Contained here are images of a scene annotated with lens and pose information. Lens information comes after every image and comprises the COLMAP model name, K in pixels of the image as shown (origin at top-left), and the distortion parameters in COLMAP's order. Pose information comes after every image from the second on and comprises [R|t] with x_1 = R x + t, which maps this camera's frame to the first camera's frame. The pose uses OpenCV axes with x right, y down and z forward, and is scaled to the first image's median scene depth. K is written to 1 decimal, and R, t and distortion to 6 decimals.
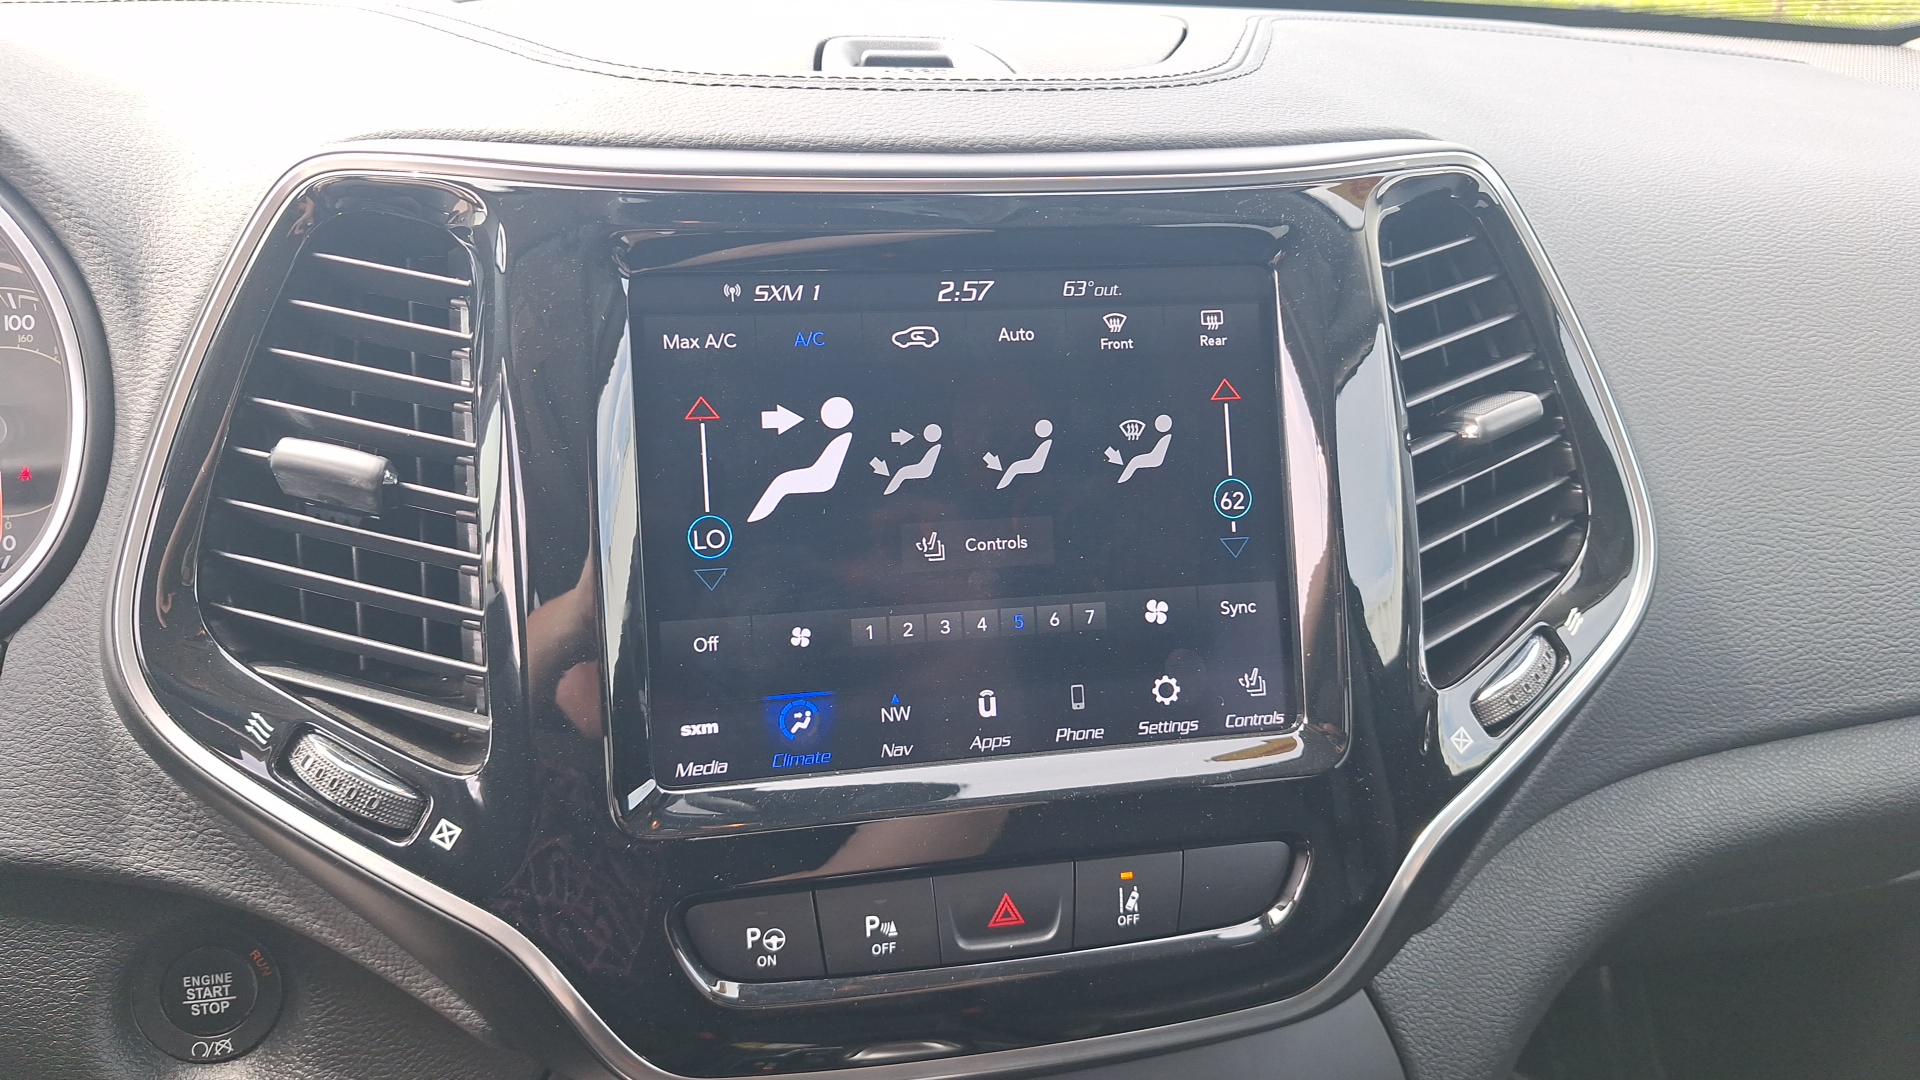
lens RADIAL K [[1336.1, 0, 950.3], [0, 1336.1, 494.2], [0, 0, 1]] dist [0.071991, -0.089632]
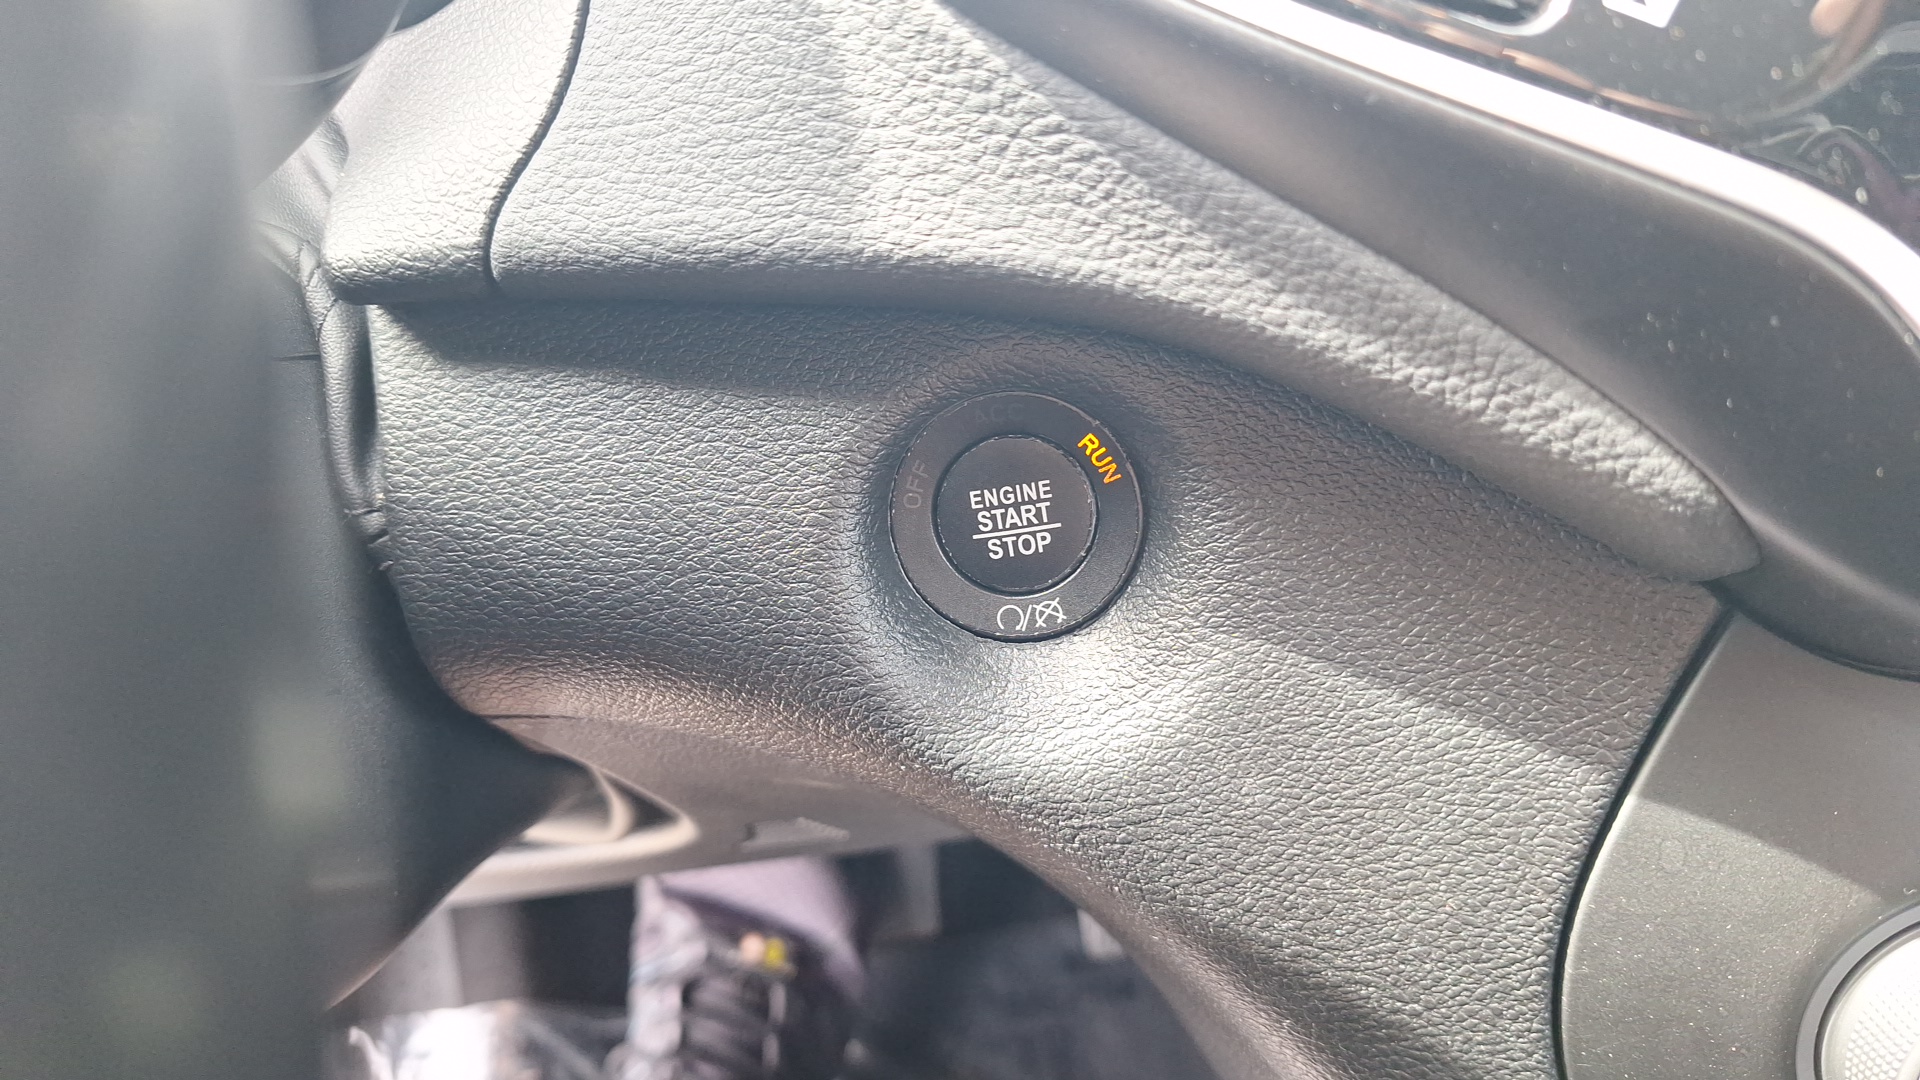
lens RADIAL K [[1429.9, 0, 971.8], [0, 1429.9, 517.3], [0, 0, 1]] dist [0.062681, -0.071180]
pose [[0.942540, -0.059933, -0.328673, -0.392577], [0.122089, 0.977526, 0.171866, 0.279973], [0.310986, -0.202118, 0.928674, 0.479103]]
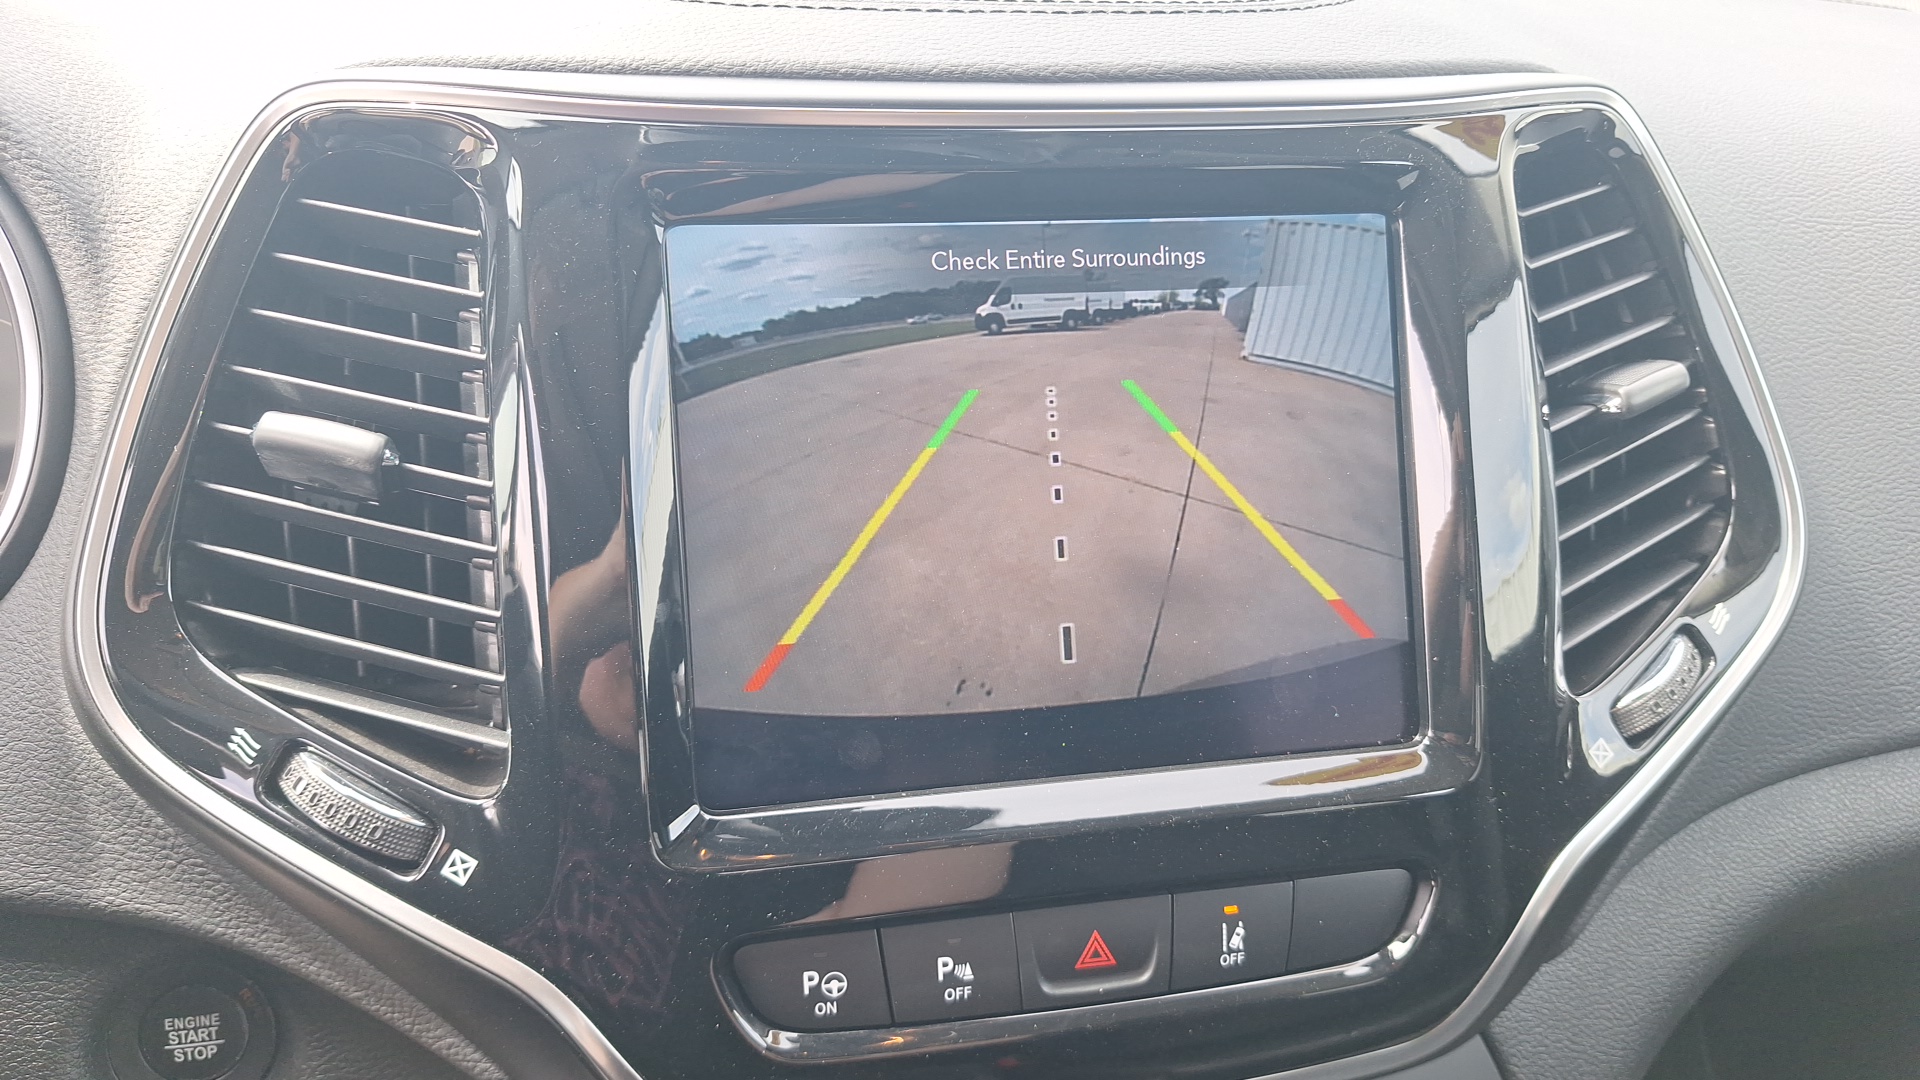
lens RADIAL K [[1359.5, 0, 957.8], [0, 1359.5, 510.4], [0, 0, 1]] dist [0.050992, -0.064219]
pose [[0.999997, -0.000543, 0.002533, -0.049540], [0.000477, 0.999661, 0.026019, -0.001061], [-0.002546, -0.026017, 0.999658, 0.111256]]
